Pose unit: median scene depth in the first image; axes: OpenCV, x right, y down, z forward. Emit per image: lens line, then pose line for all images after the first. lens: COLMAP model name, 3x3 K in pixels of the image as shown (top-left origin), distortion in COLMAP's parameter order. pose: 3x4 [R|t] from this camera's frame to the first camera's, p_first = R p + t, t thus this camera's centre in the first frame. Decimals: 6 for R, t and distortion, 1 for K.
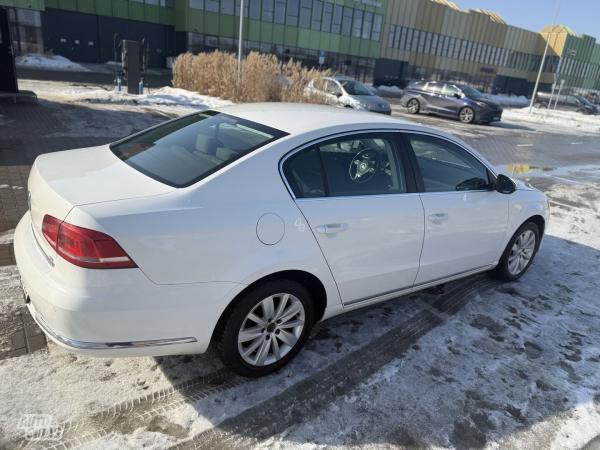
lens RADIAL K [[435.7, 0, 300.0], [0, 435.7, 225.0], [0, 0, 1]] dist [0.003512, -0.007901]
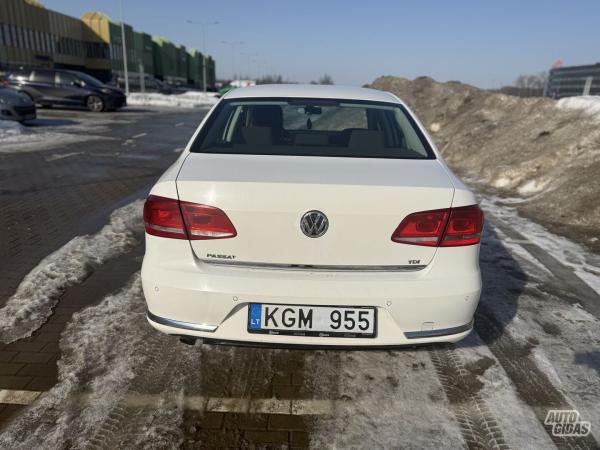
lens RADIAL K [[436.8, 0, 309.2], [0, 436.8, 225.6], [0, 0, 1]] dist [0.015387, -0.028991]
pose [[0.569711, -0.306409, 0.762590, -0.216461], [0.286966, 0.943662, 0.164780, -0.031799], [-0.770117, 0.124960, 0.625543, 0.096928]]
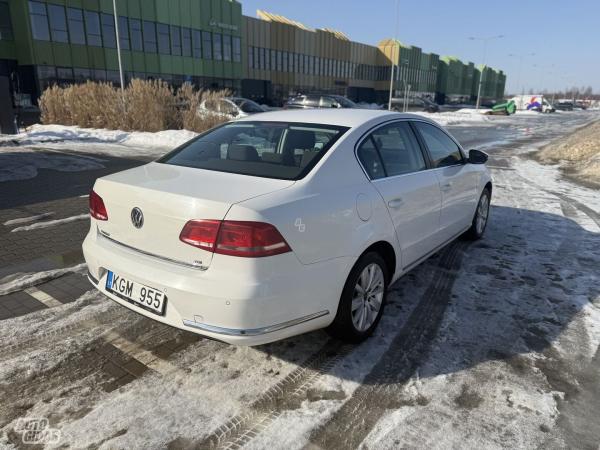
lens RADIAL K [[434.1, 0, 301.2], [0, 434.1, 229.0], [0, 0, 1]] dist [0.047002, -0.075776]
pose [[0.946016, -0.167239, 0.277641, -0.098297], [0.177776, 0.983985, -0.013033, 0.009234], [-0.271015, 0.061687, 0.960597, -0.011012]]
